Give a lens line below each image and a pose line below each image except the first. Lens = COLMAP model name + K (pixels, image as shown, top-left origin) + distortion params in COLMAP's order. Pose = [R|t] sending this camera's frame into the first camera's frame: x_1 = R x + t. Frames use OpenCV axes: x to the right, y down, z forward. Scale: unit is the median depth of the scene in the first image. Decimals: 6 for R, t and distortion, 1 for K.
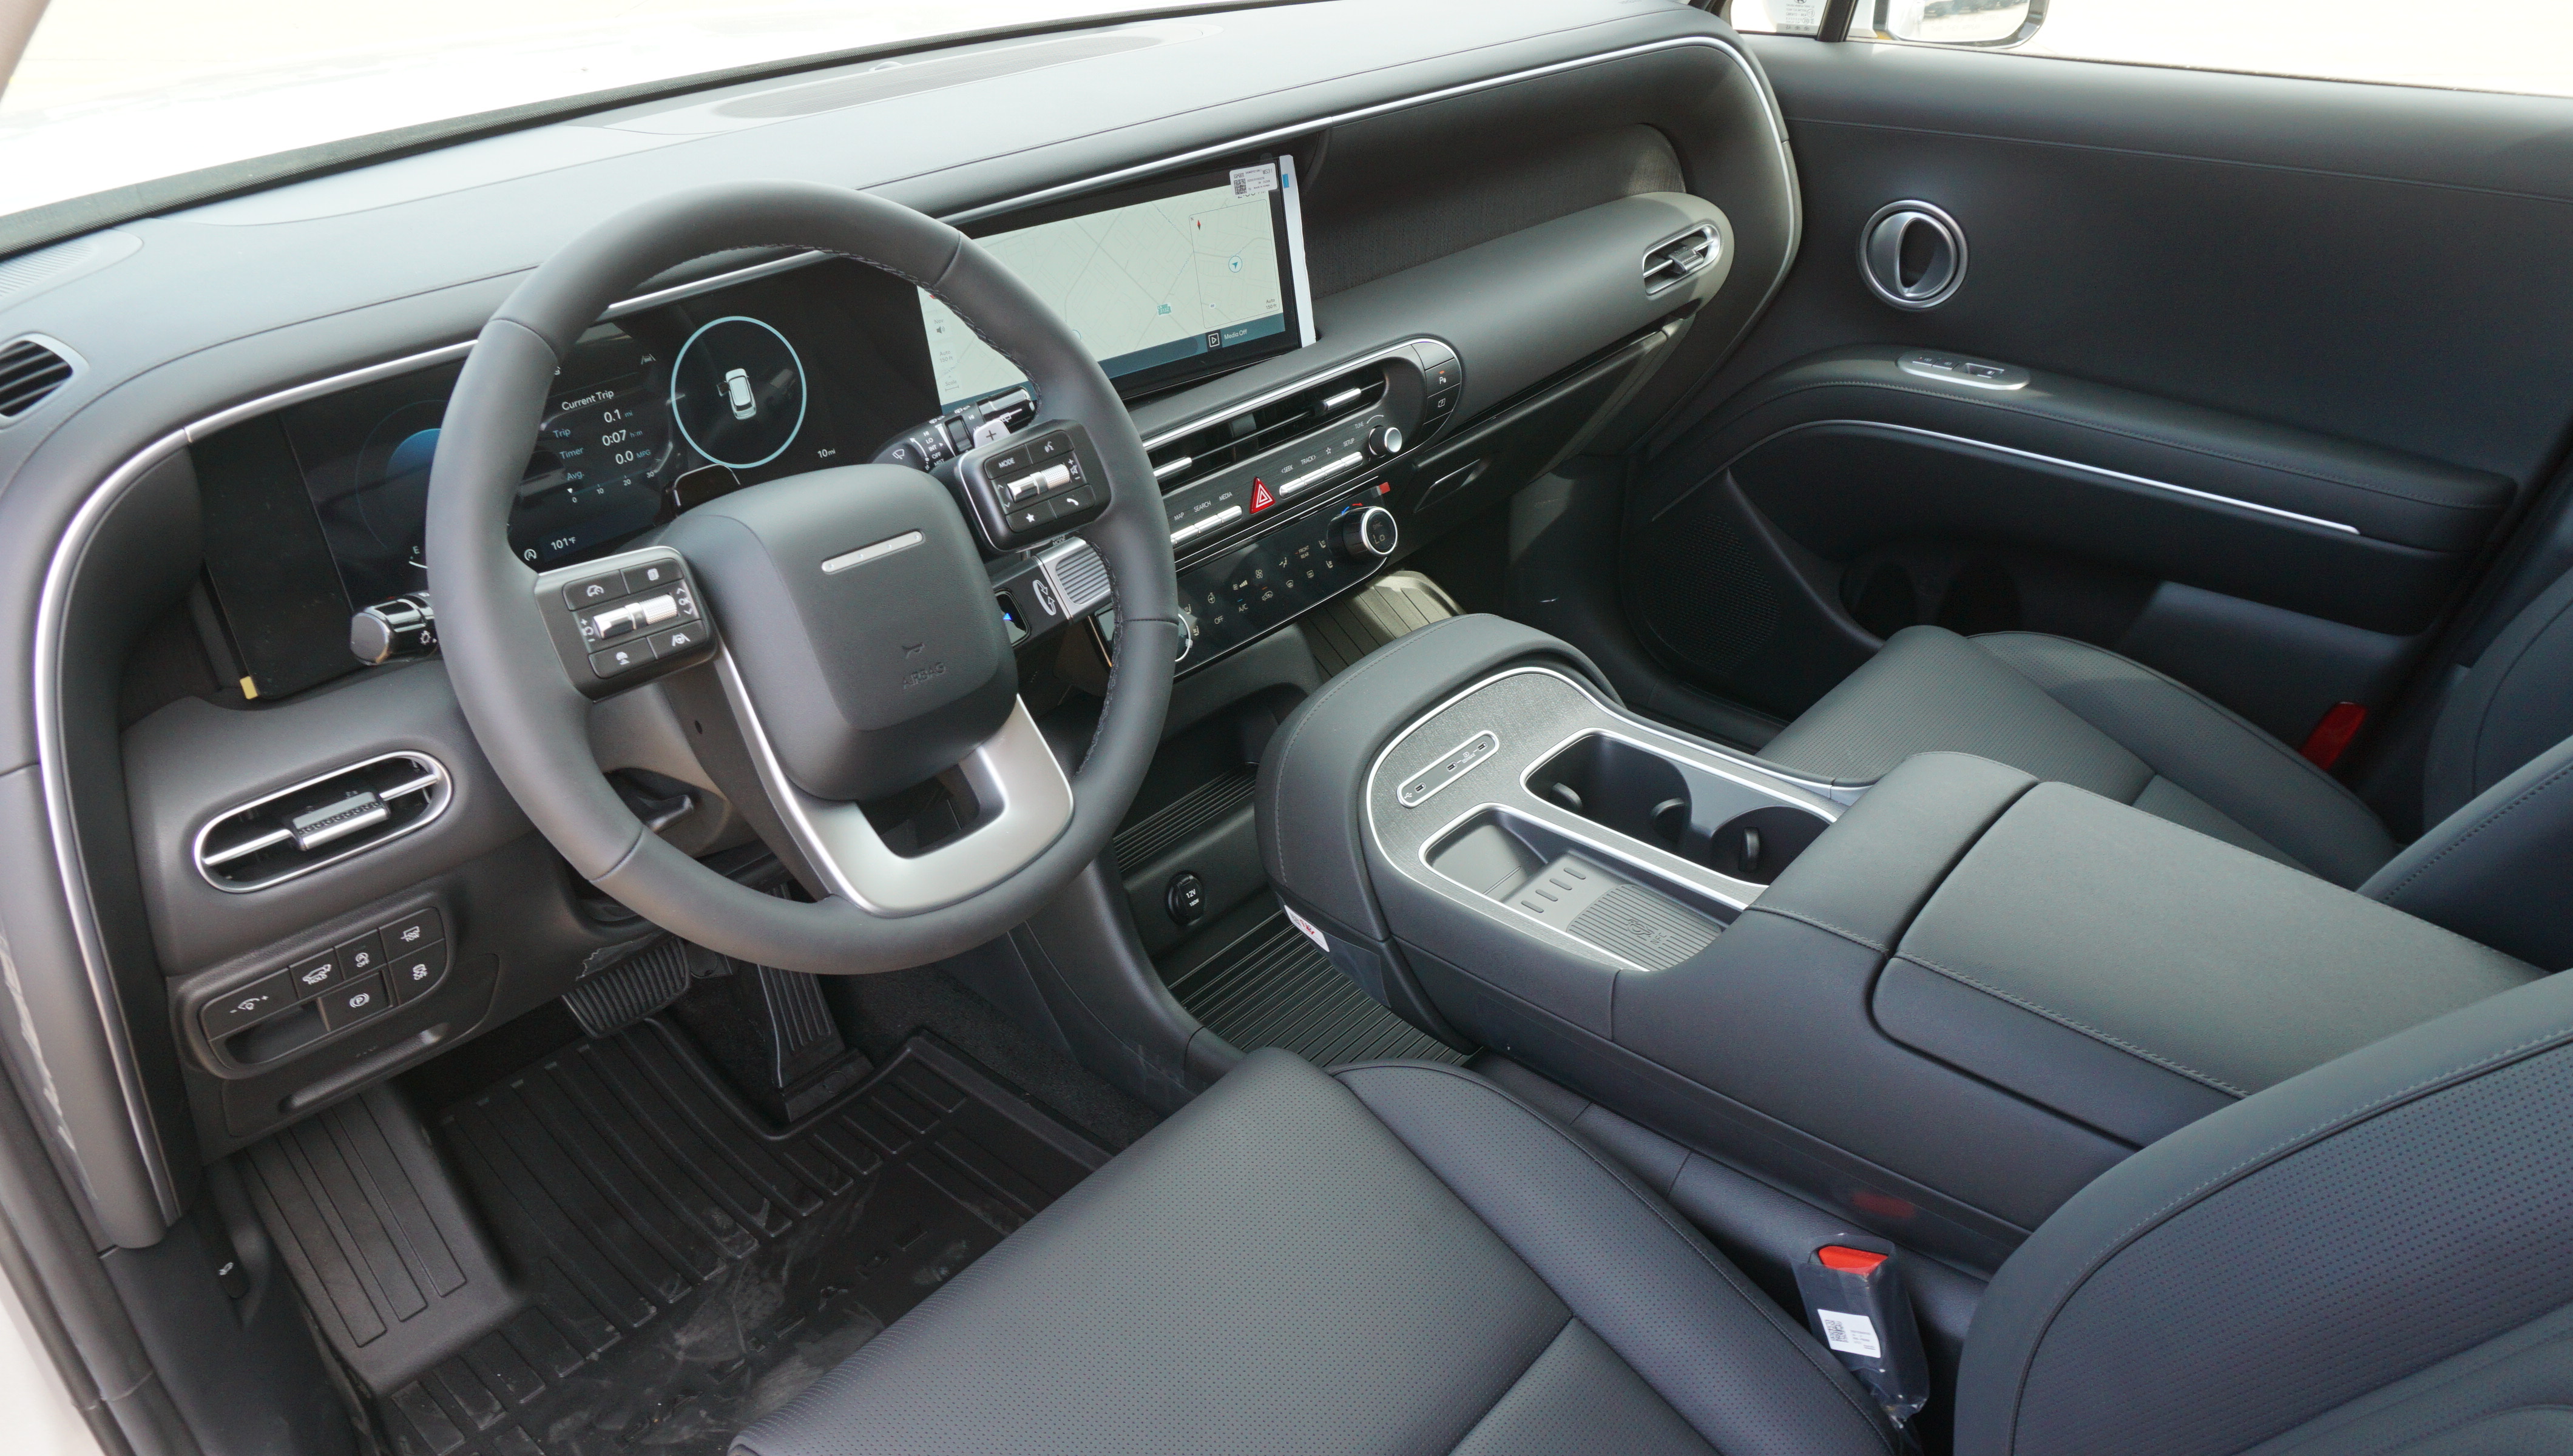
lens RADIAL K [[1726.8, 0, 1286.5], [0, 1726.8, 728.0], [0, 0, 1]] dist [-0.042411, 0.043094]
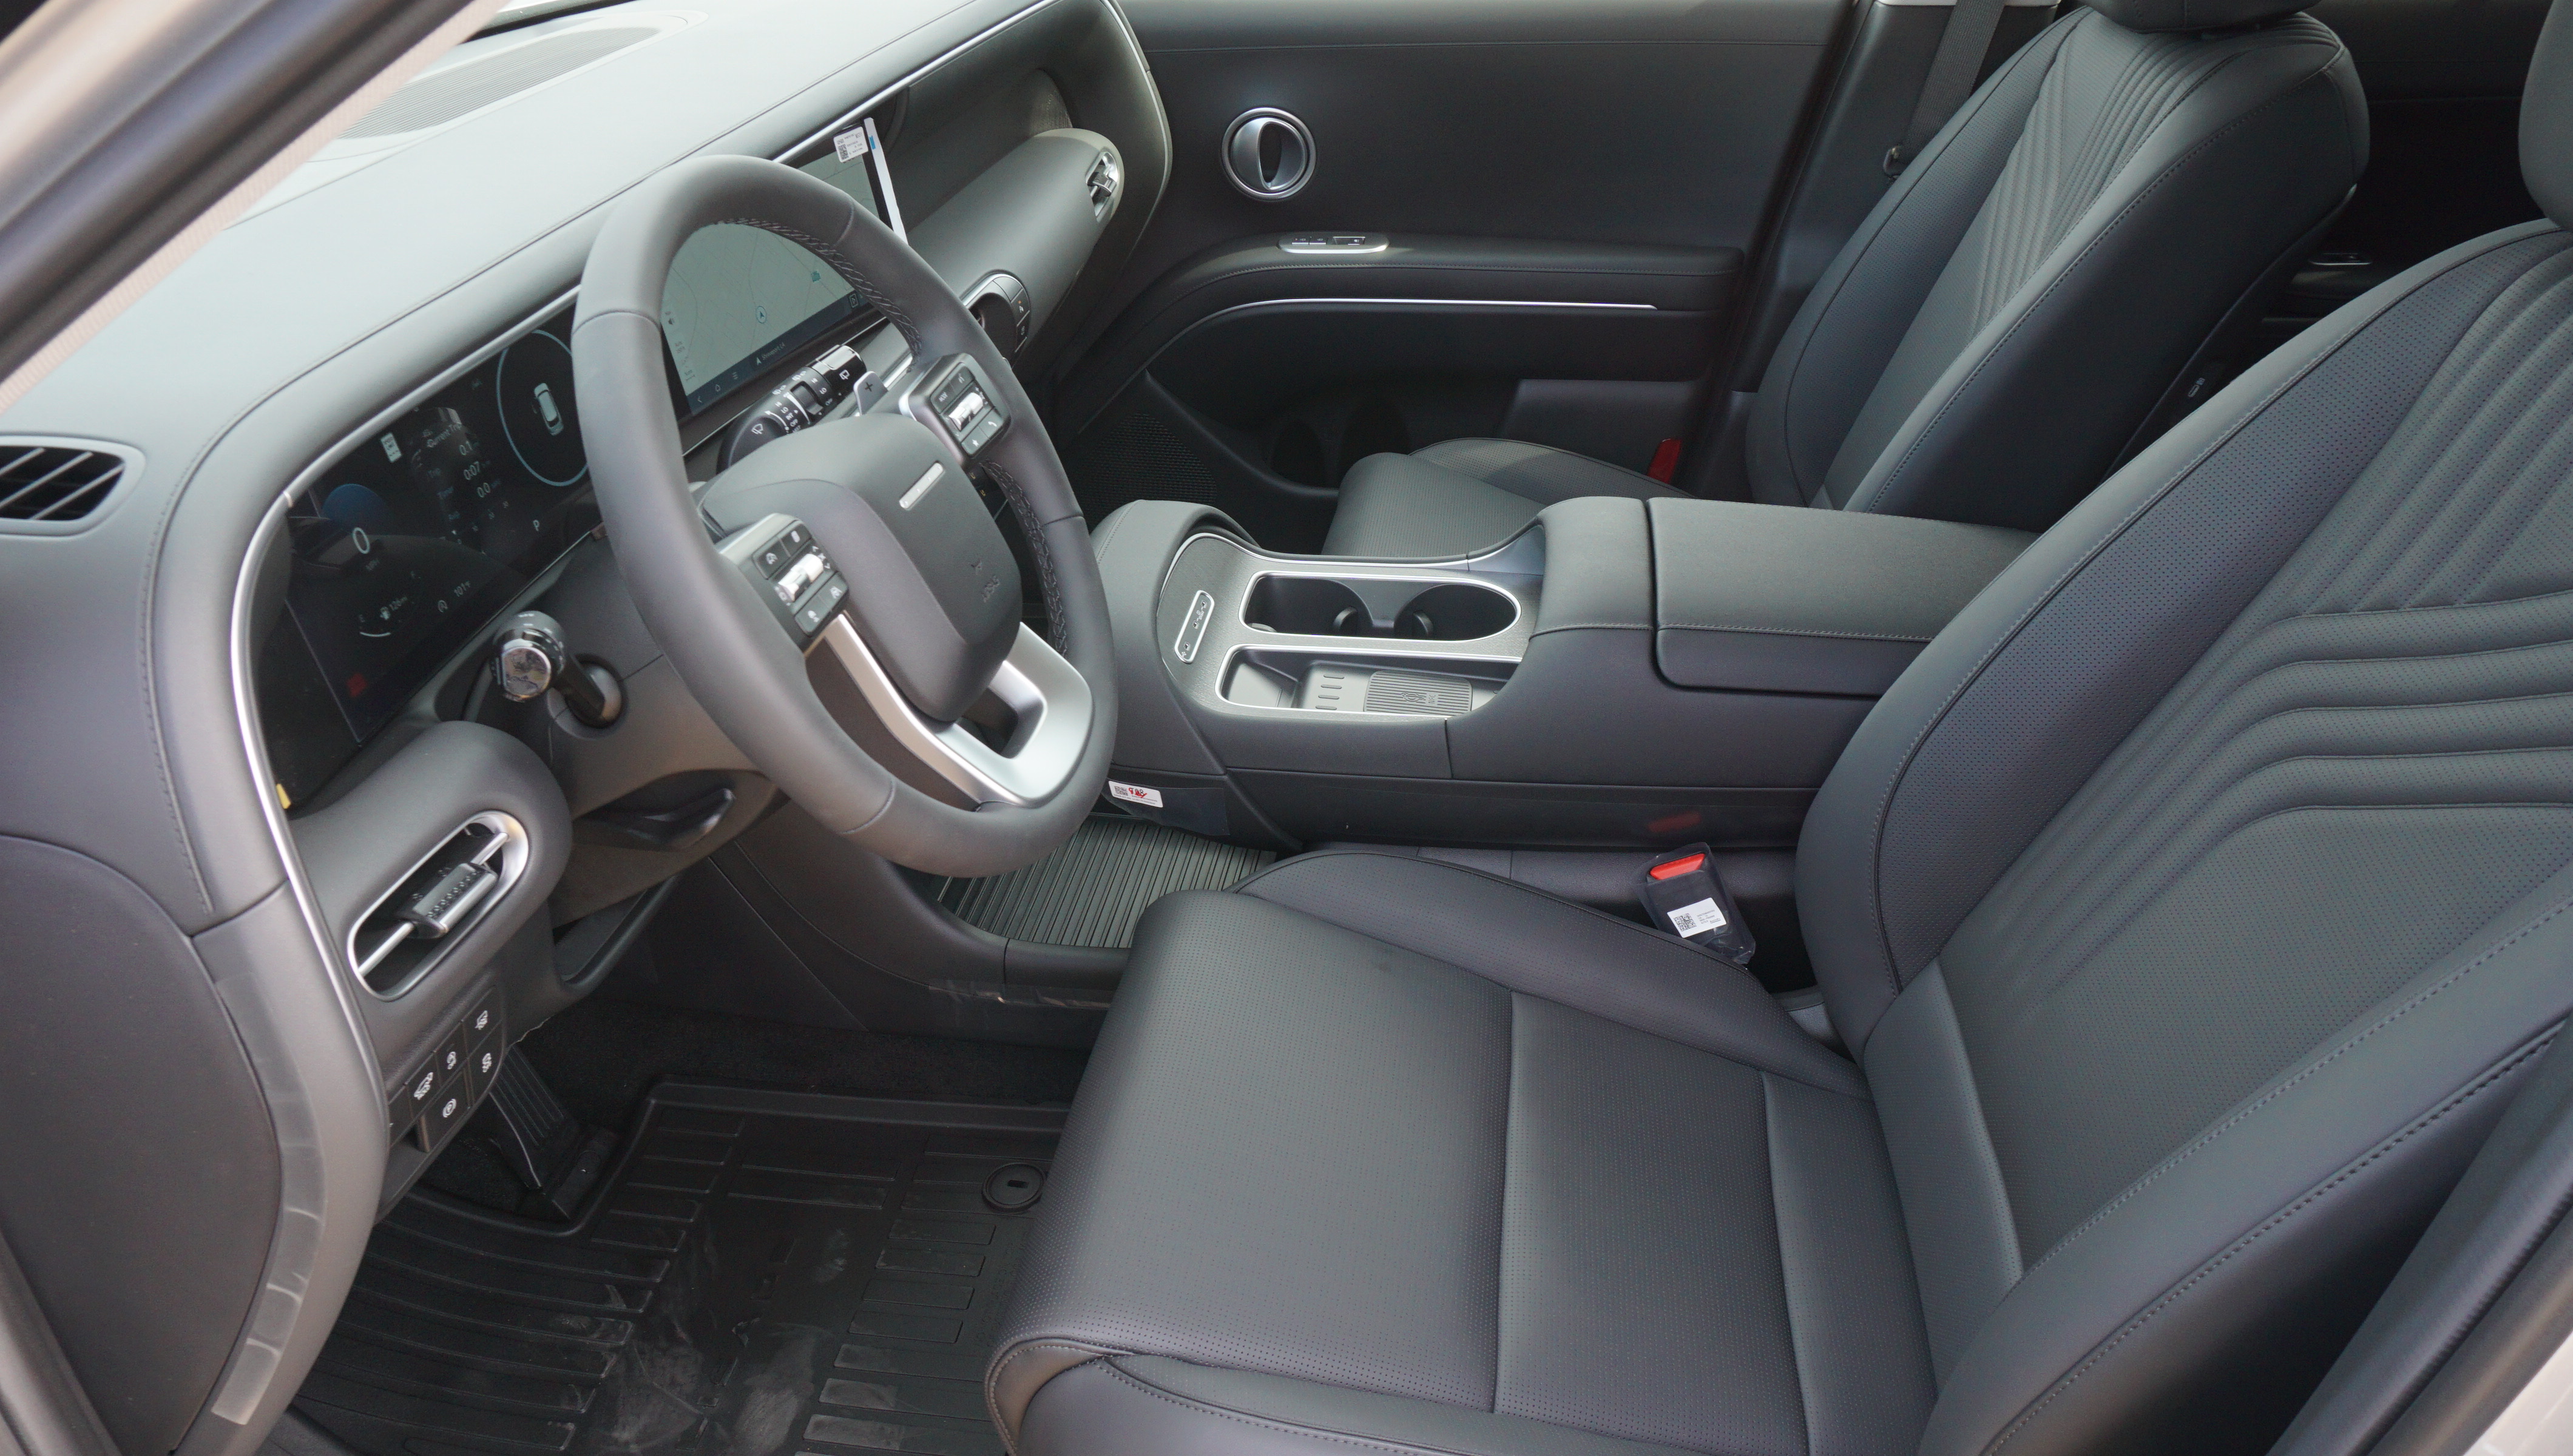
lens RADIAL K [[1726.8, 0, 1286.5], [0, 1726.8, 728.0], [0, 0, 1]] dist [-0.042411, 0.043094]
pose [[0.835769, -0.284415, 0.469679, -0.378816], [0.280520, 0.956505, 0.080042, 0.012479], [-0.472015, 0.064858, 0.879201, -0.023045]]
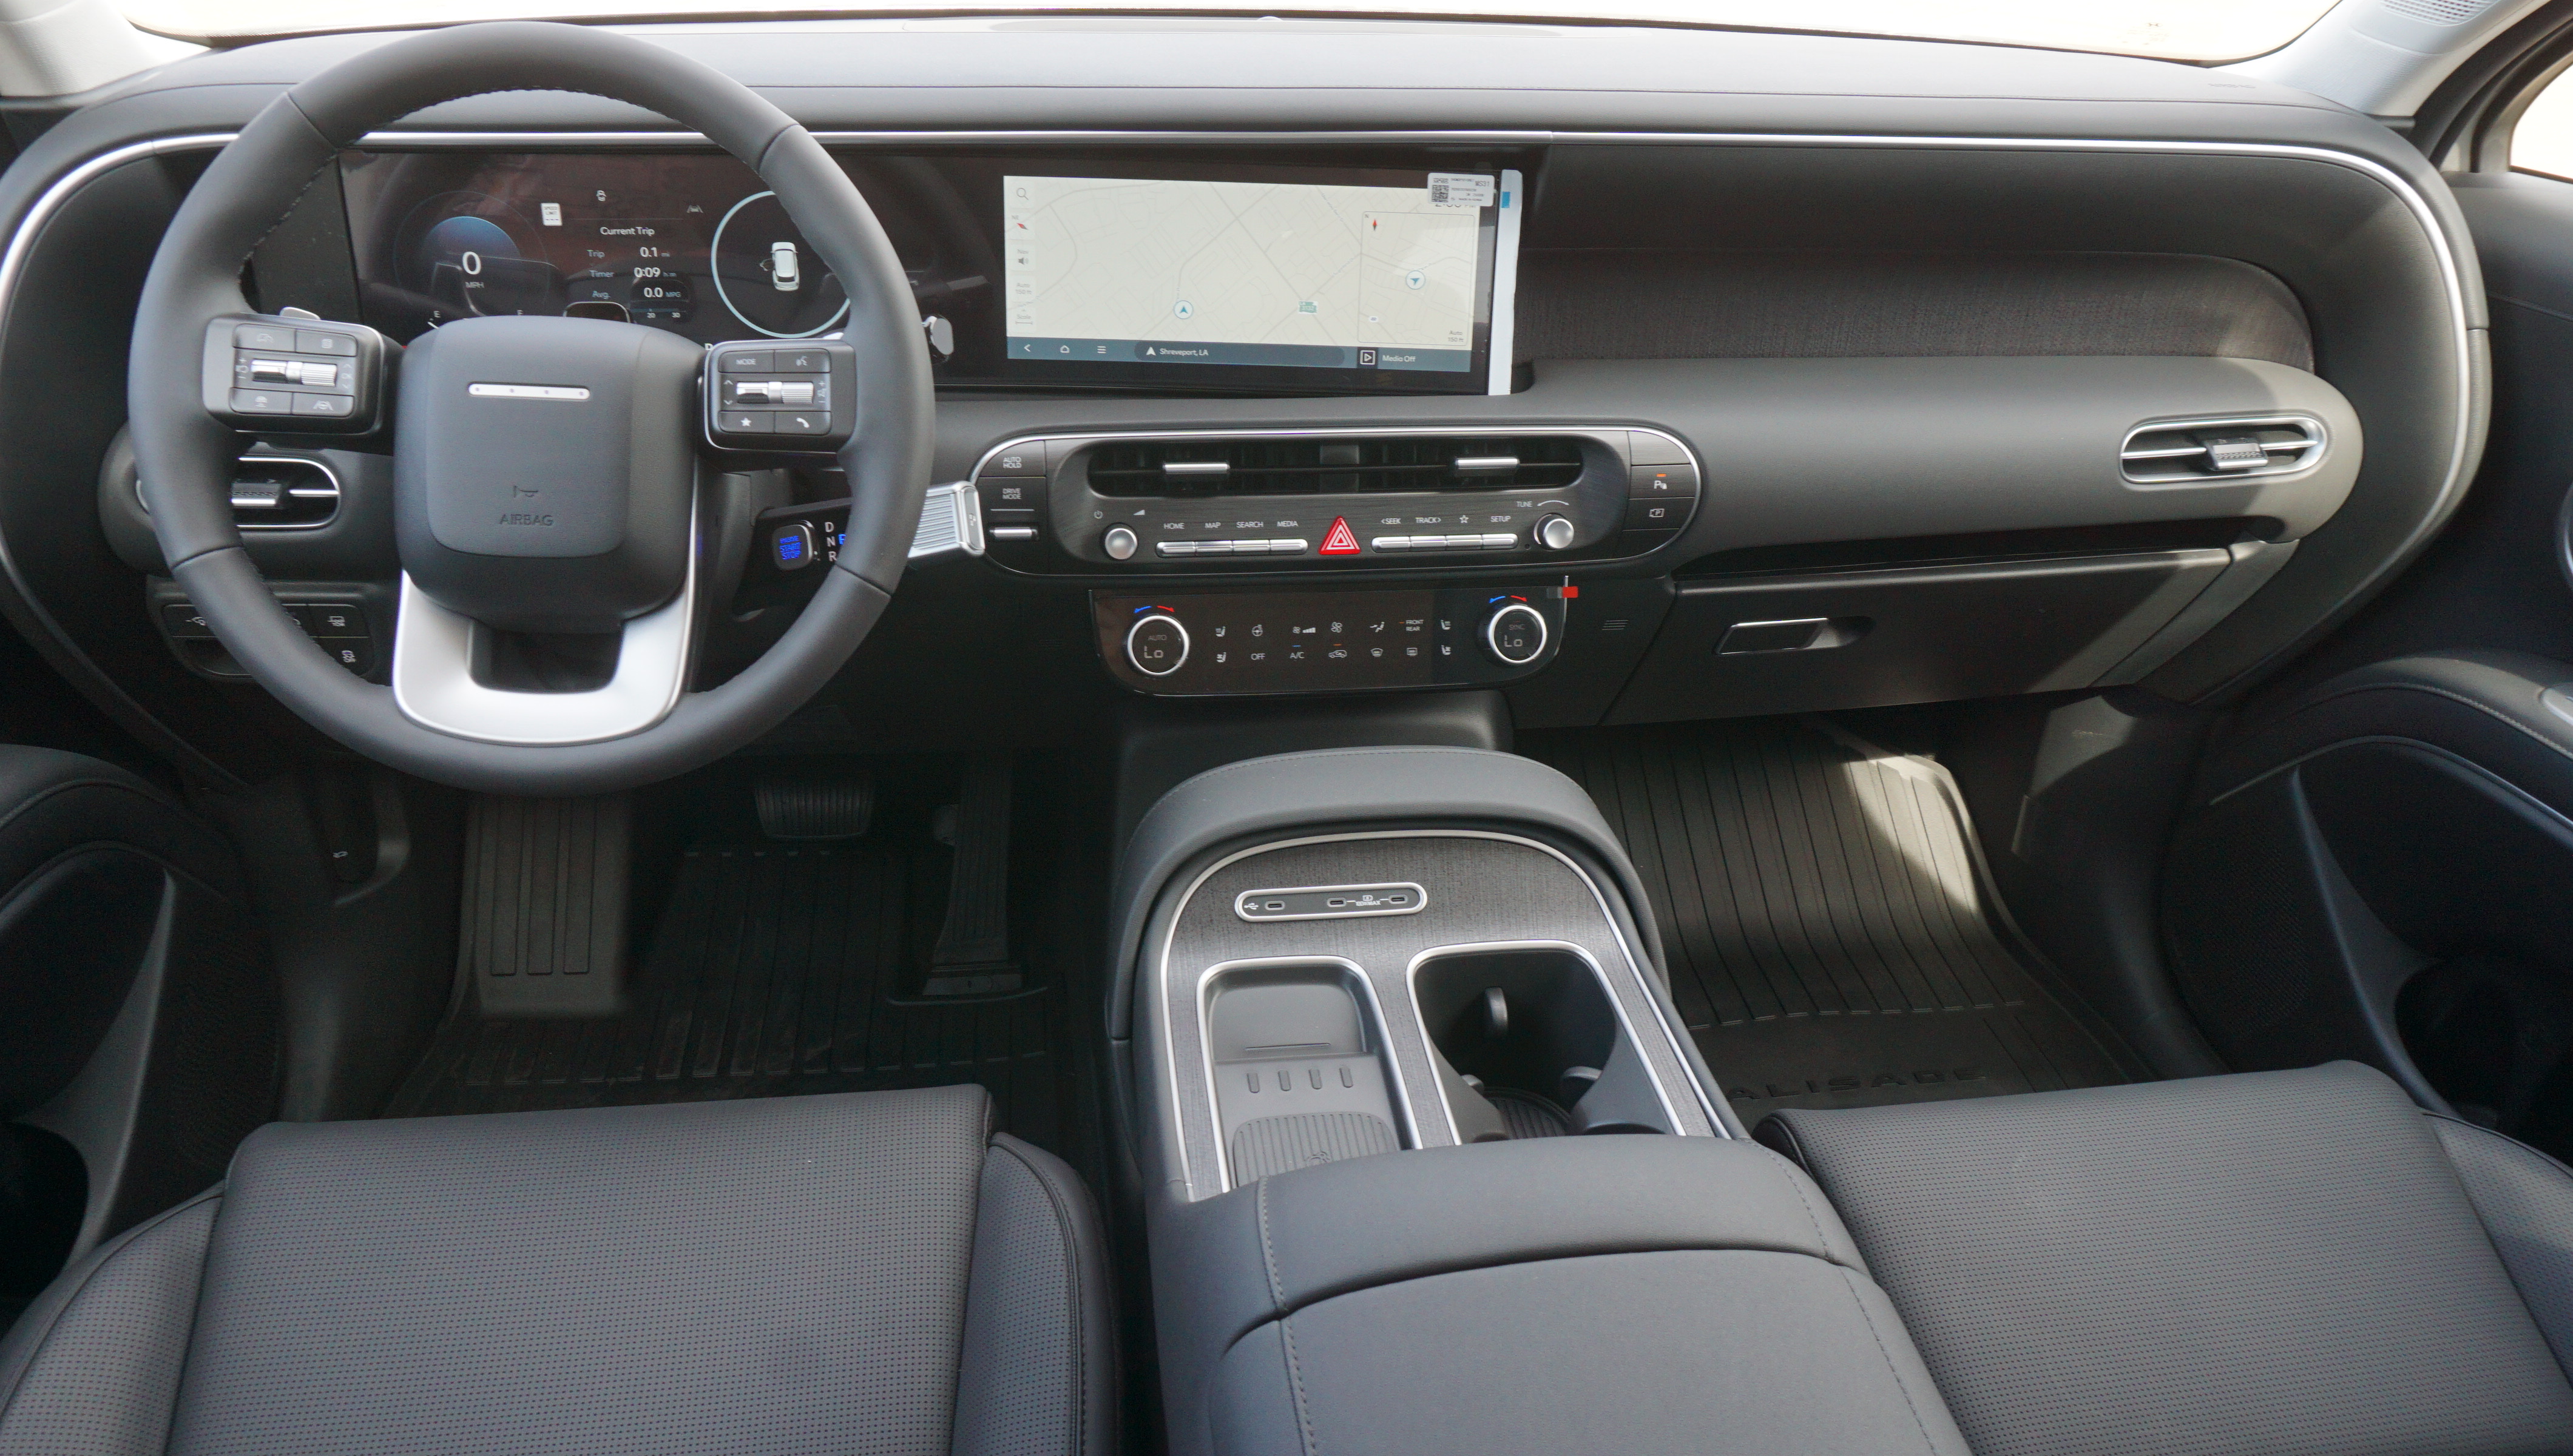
lens RADIAL K [[1726.5, 0, 1286.5], [0, 1726.5, 728.0], [0, 0, 1]] dist [-0.009767, -0.004478]
pose [[0.753420, 0.352397, -0.555135, 0.472330], [-0.365770, 0.926194, 0.091527, -0.113284], [0.546417, 0.134094, 0.826709, 0.269939]]
